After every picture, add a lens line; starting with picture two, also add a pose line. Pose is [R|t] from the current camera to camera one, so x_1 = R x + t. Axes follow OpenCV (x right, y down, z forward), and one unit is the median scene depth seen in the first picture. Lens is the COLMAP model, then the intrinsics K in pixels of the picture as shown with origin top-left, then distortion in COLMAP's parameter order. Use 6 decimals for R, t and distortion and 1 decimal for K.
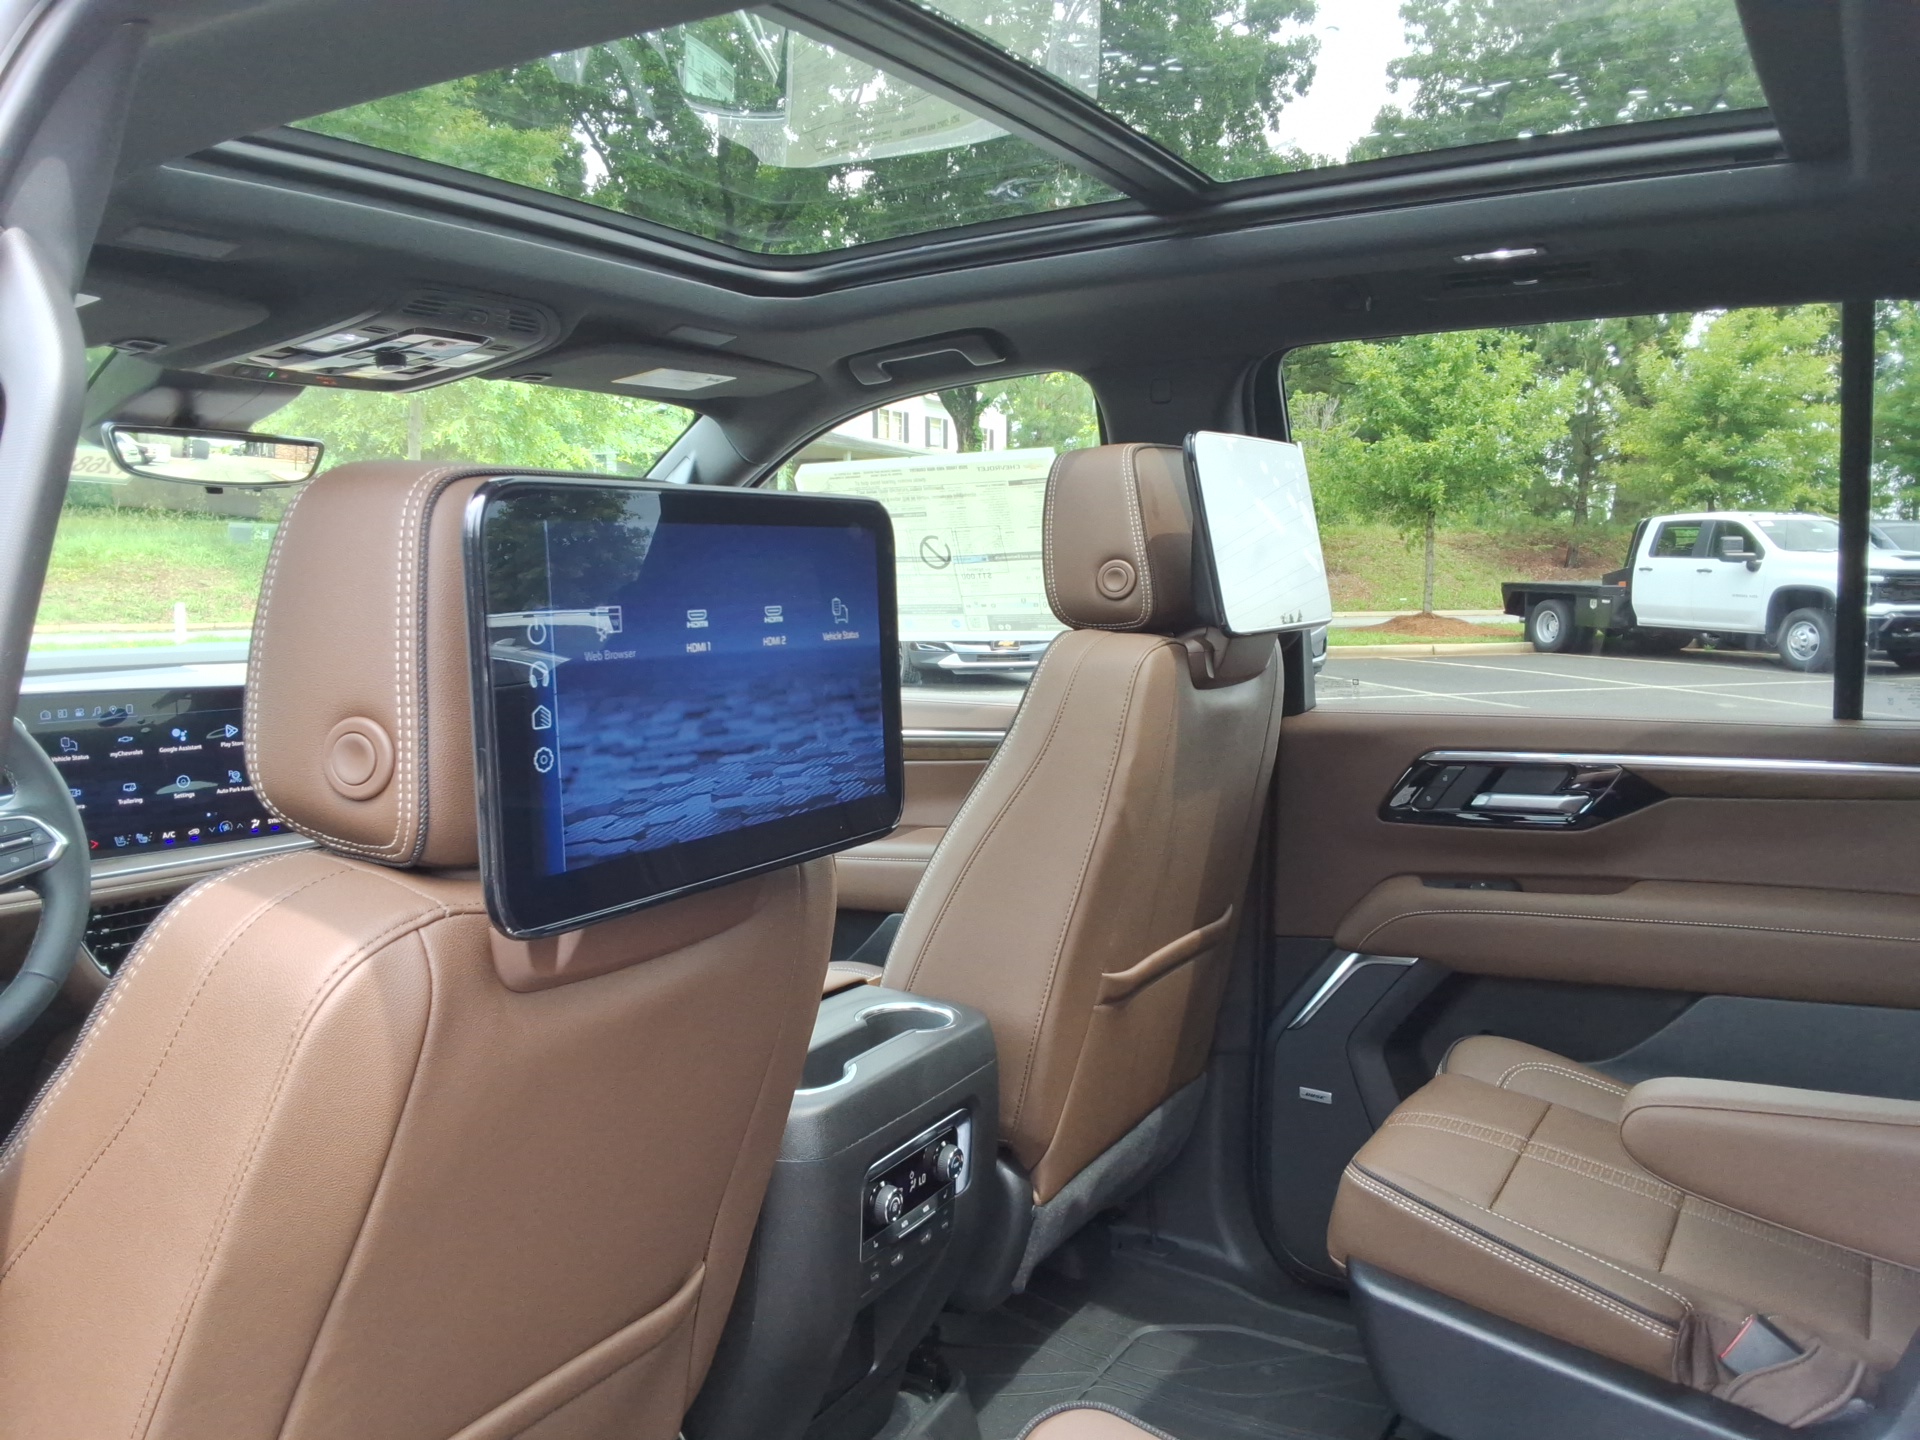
lens RADIAL K [[1543.4, 0, 971.3], [0, 1543.4, 703.6], [0, 0, 1]] dist [0.113304, -0.182274]
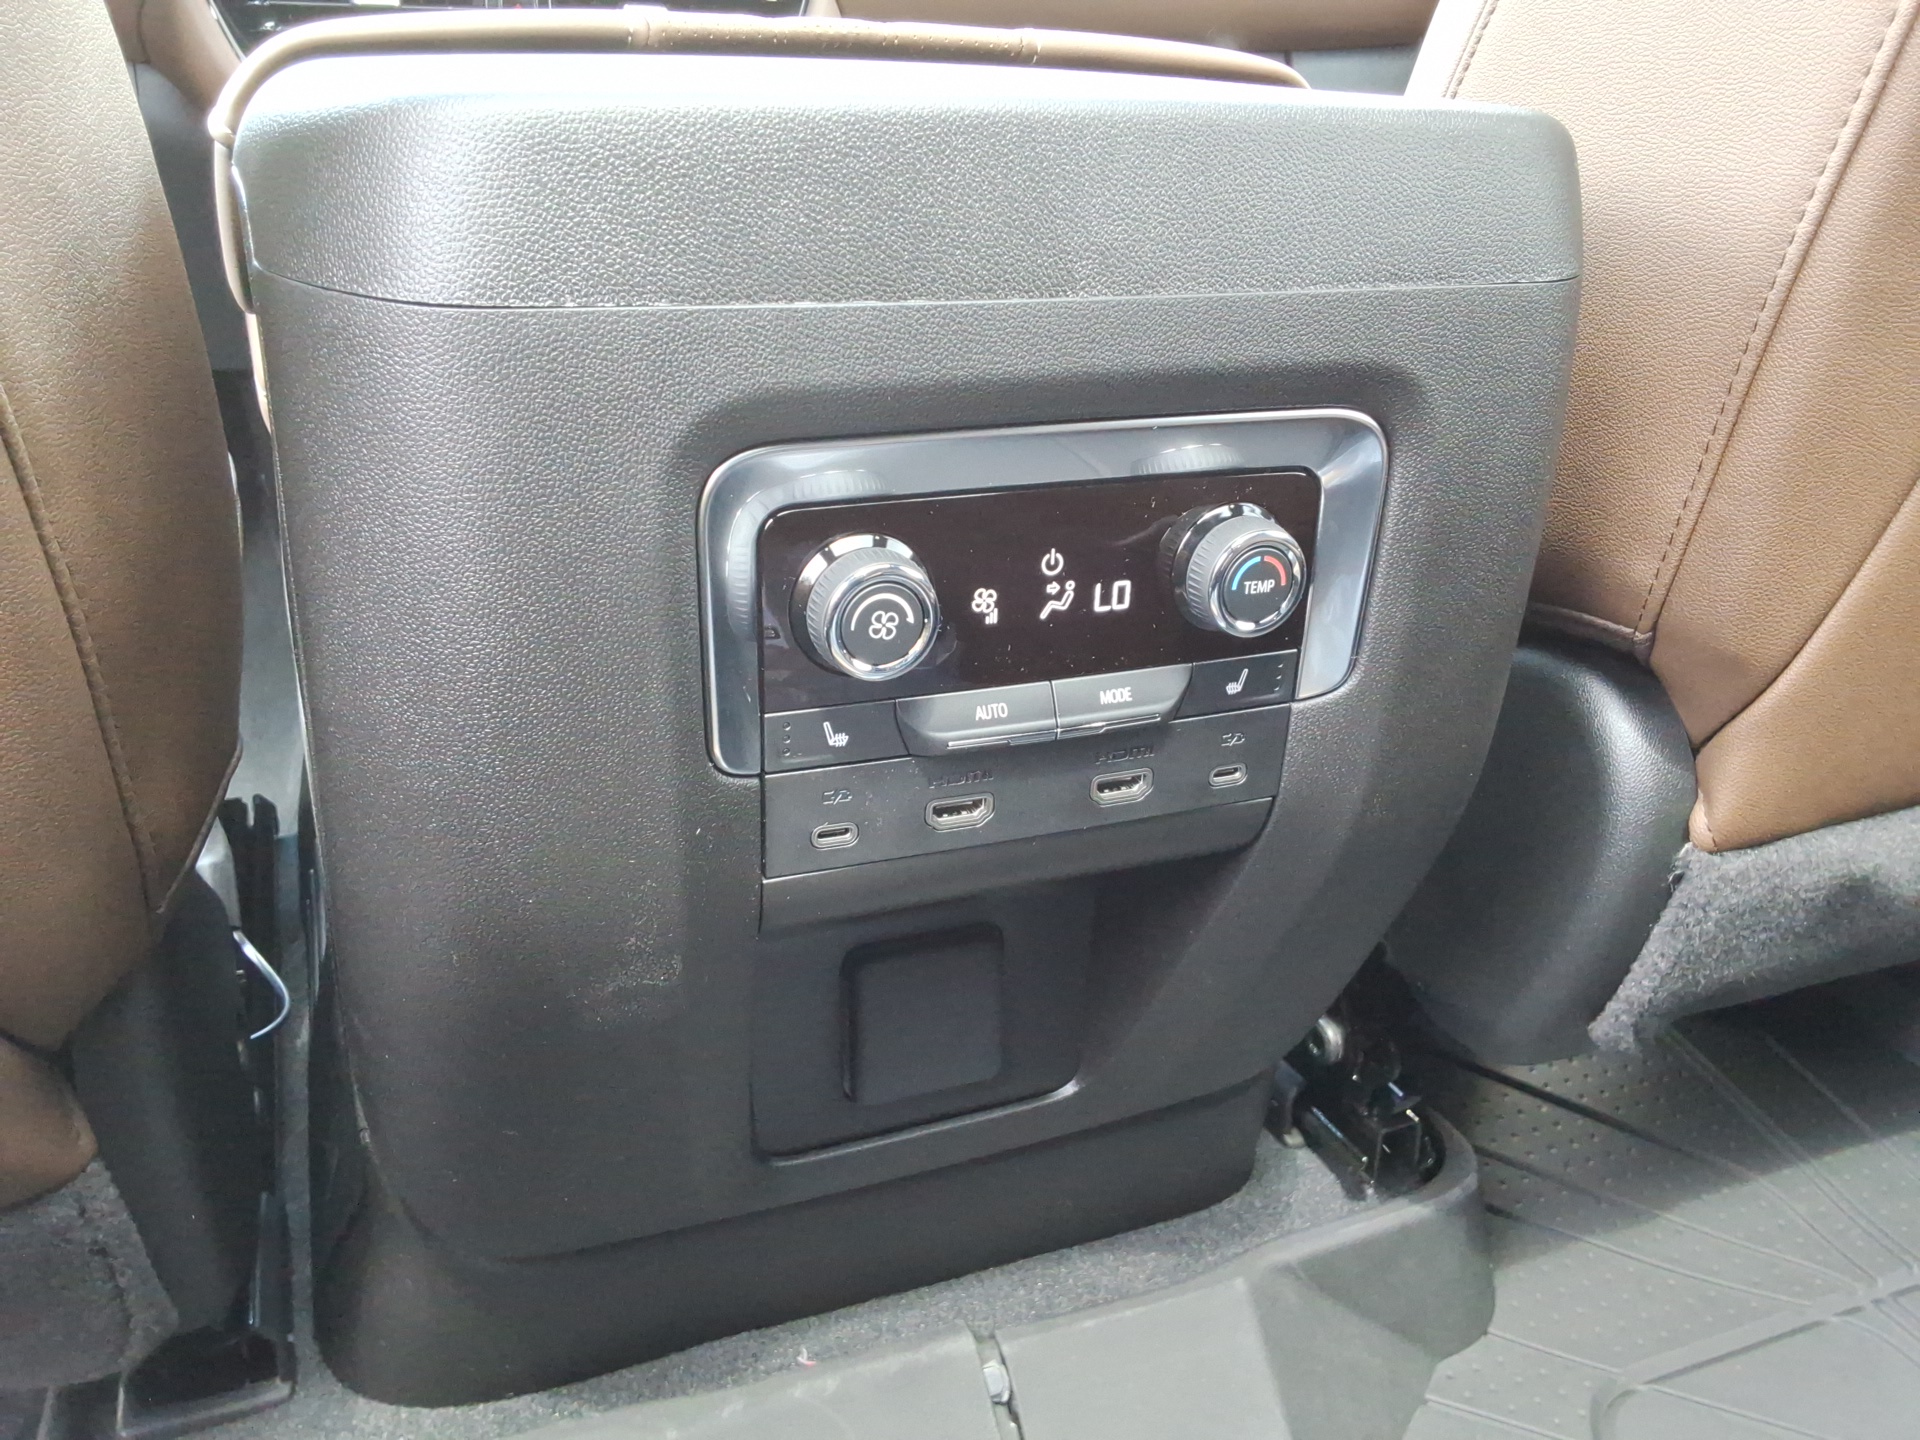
lens RADIAL K [[1543.4, 0, 971.3], [0, 1543.4, 703.6], [0, 0, 1]] dist [0.113304, -0.182274]
pose [[0.794772, 0.255822, -0.550356, 0.074450], [-0.094848, 0.948034, 0.303704, 0.168743], [0.599450, -0.189175, 0.777735, 0.533954]]
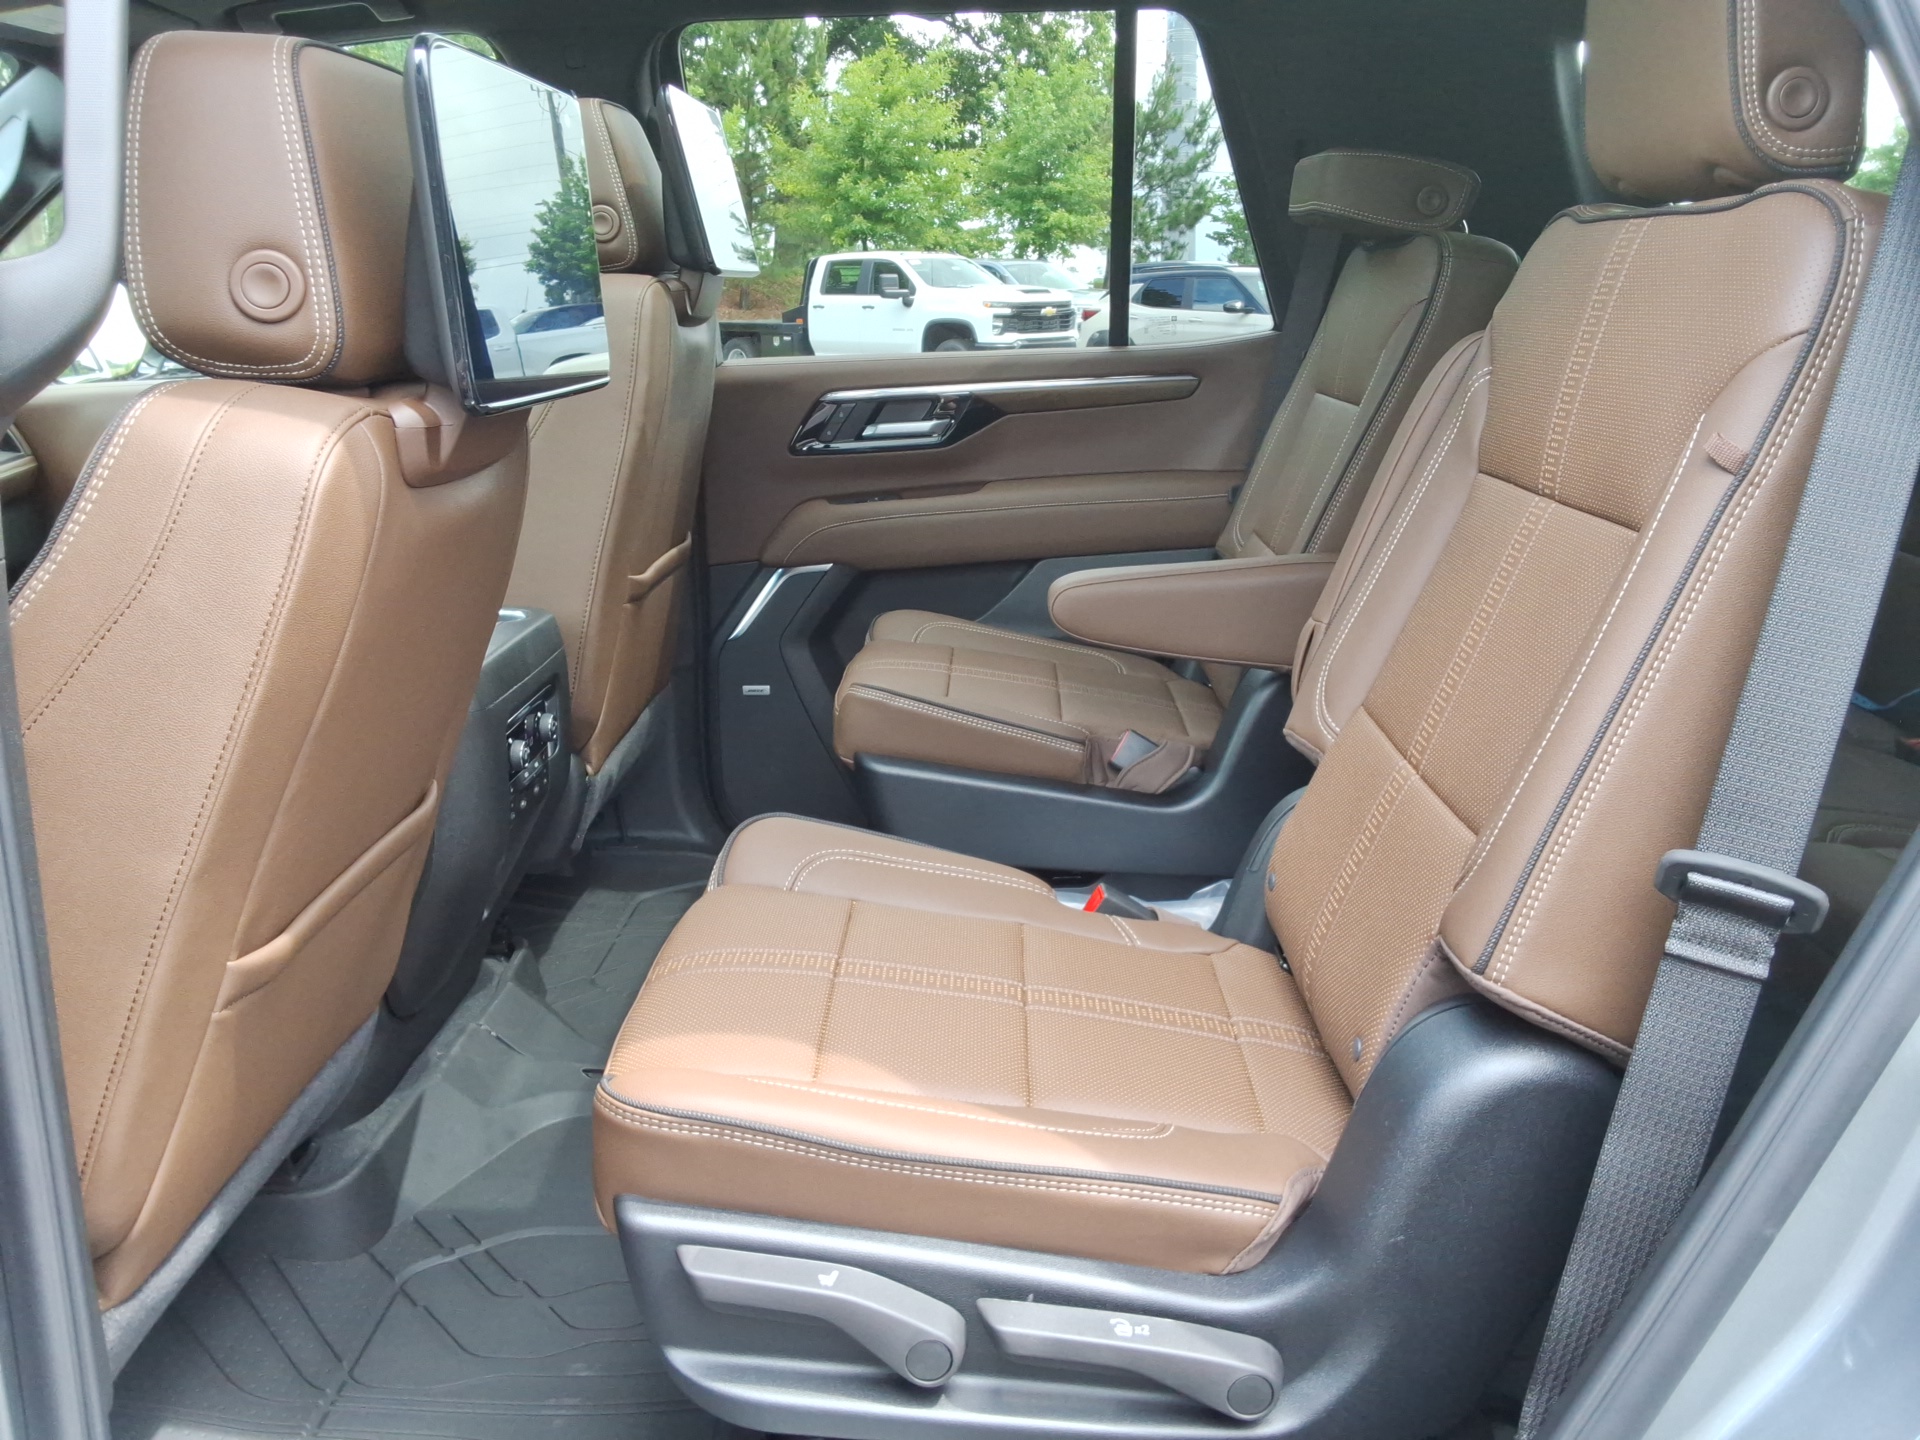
lens RADIAL K [[1549.4, 0, 978.8], [0, 1549.4, 708.9], [0, 0, 1]] dist [0.097490, -0.165358]
pose [[0.871020, -0.140254, 0.470800, -0.200448], [0.063695, 0.982531, 0.174861, 0.066875], [-0.487100, -0.122319, 0.864738, -0.128217]]
